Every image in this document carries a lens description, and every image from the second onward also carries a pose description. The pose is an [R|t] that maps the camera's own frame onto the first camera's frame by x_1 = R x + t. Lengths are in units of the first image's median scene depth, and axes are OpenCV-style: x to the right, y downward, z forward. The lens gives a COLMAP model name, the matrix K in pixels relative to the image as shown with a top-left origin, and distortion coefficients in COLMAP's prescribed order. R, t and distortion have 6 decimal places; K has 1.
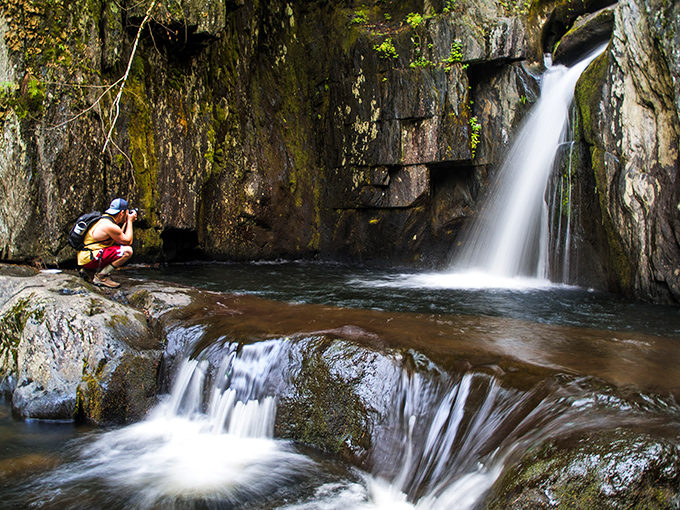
lens RADIAL K [[549.4, 0, 339.9], [0, 549.4, 254.8], [0, 0, 1]] dist [-0.111468, 0.034981]
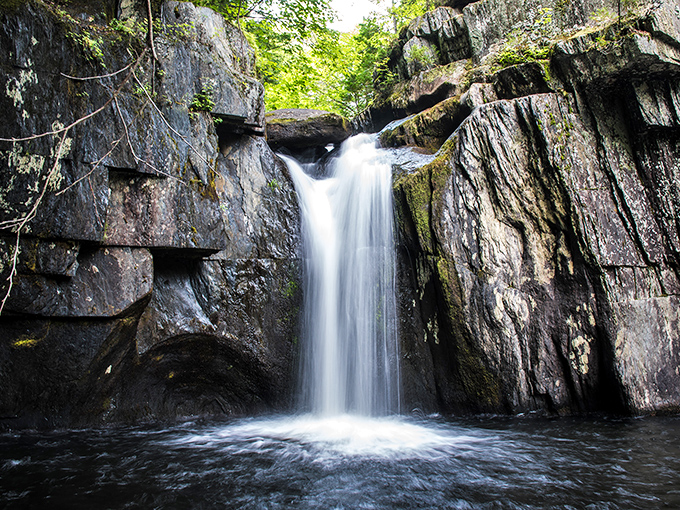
lens RADIAL K [[549.4, 0, 342.4], [0, 549.4, 250.7], [0, 0, 1]] dist [-0.111468, 0.034981]
pose [[0.368296, 0.125787, 0.921160, -0.487640], [0.067160, 0.984617, -0.161304, -0.074774], [-0.927280, 0.121273, 0.354183, 0.867655]]
